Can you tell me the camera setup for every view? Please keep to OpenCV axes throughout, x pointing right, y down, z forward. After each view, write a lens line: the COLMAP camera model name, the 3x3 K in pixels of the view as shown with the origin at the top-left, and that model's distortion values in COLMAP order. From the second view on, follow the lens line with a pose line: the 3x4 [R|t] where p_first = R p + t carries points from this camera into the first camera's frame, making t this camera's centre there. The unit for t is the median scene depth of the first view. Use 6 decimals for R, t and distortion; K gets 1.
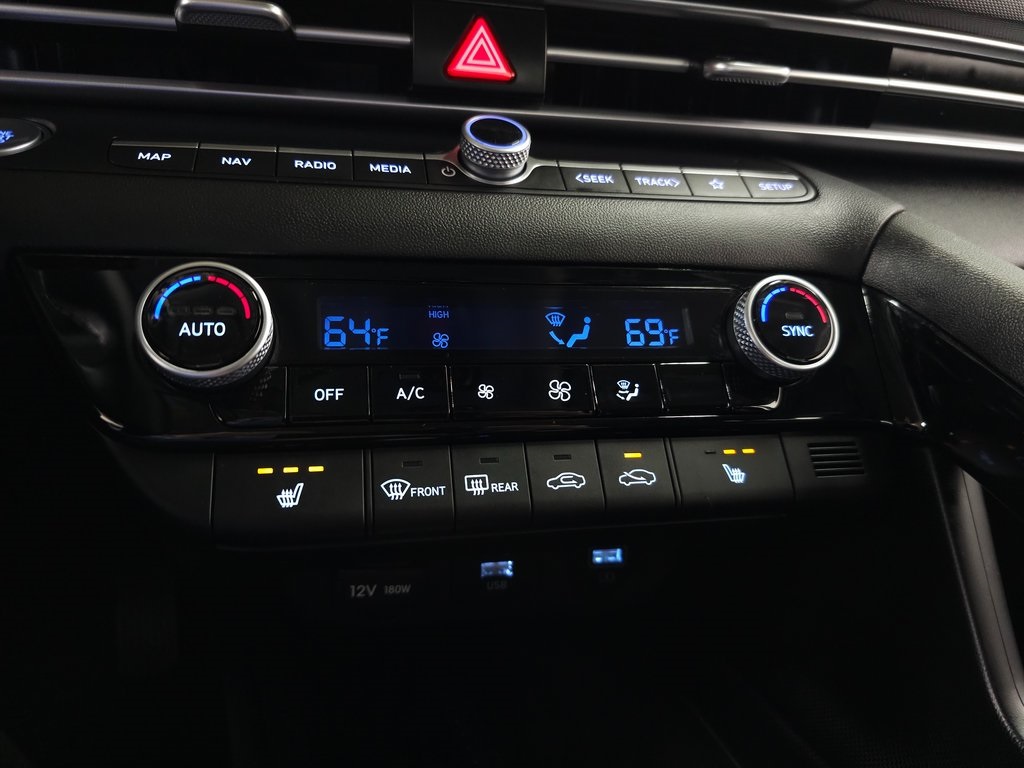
lens RADIAL K [[715.2, 0, 512.0], [0, 715.2, 384.0], [0, 0, 1]] dist [0.035560, -0.002755]
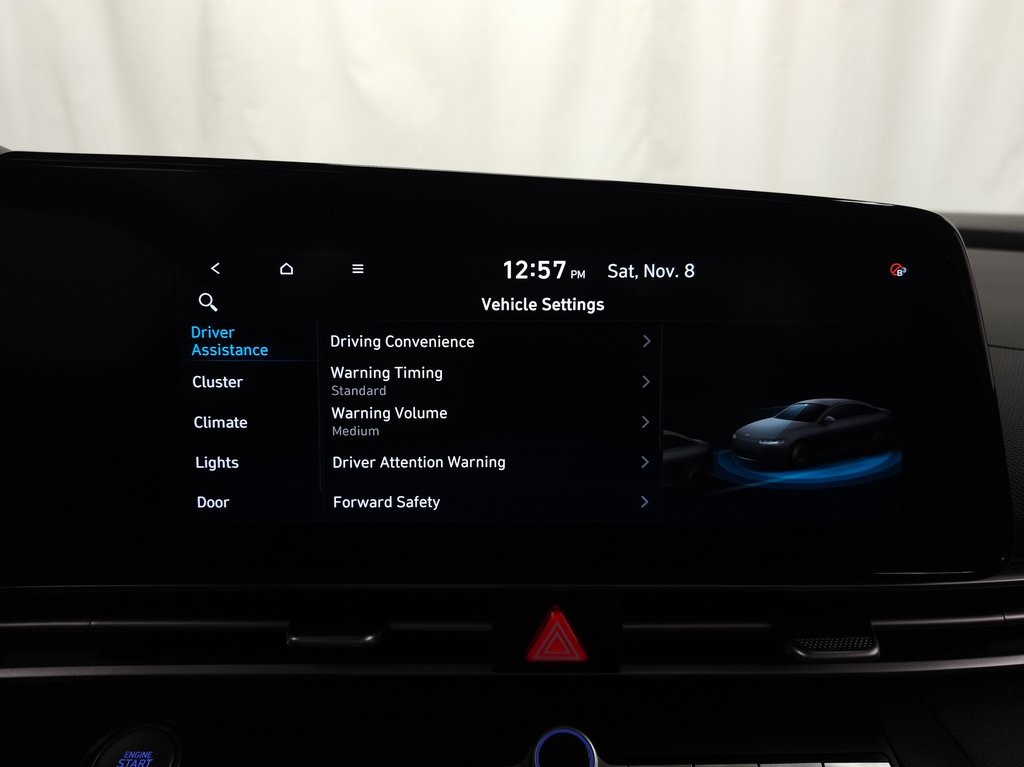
lens RADIAL K [[690.4, 0, 512.0], [0, 690.4, 383.5], [0, 0, 1]] dist [0.004035, 0.001404]
pose [[0.977384, -0.005881, -0.211392, 0.122530], [-0.020674, 0.992167, -0.123193, -0.797508], [0.210461, 0.124777, 0.969607, -0.050328]]
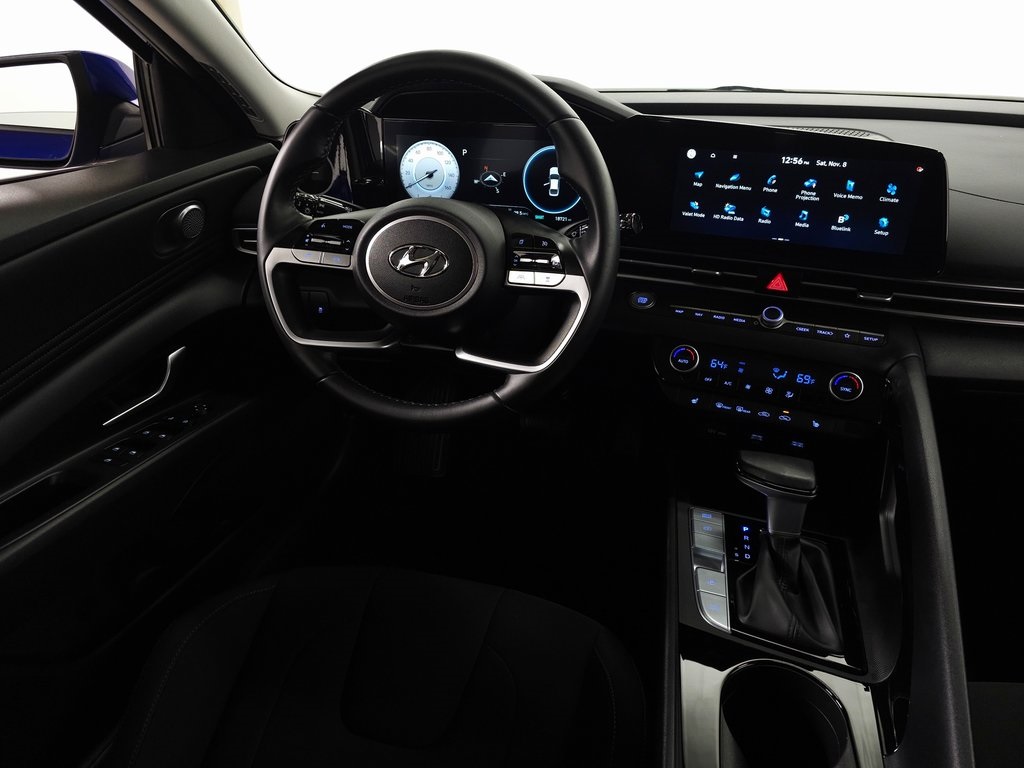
lens RADIAL K [[681.6, 0, 514.7], [0, 681.6, 381.0], [0, 0, 1]] dist [0.065641, -0.108297]
pose [[0.812579, 0.227778, -0.536500, 0.859969], [-0.141477, 0.970028, 0.197559, -0.536399], [0.565420, -0.084630, 0.820450, -2.581152]]
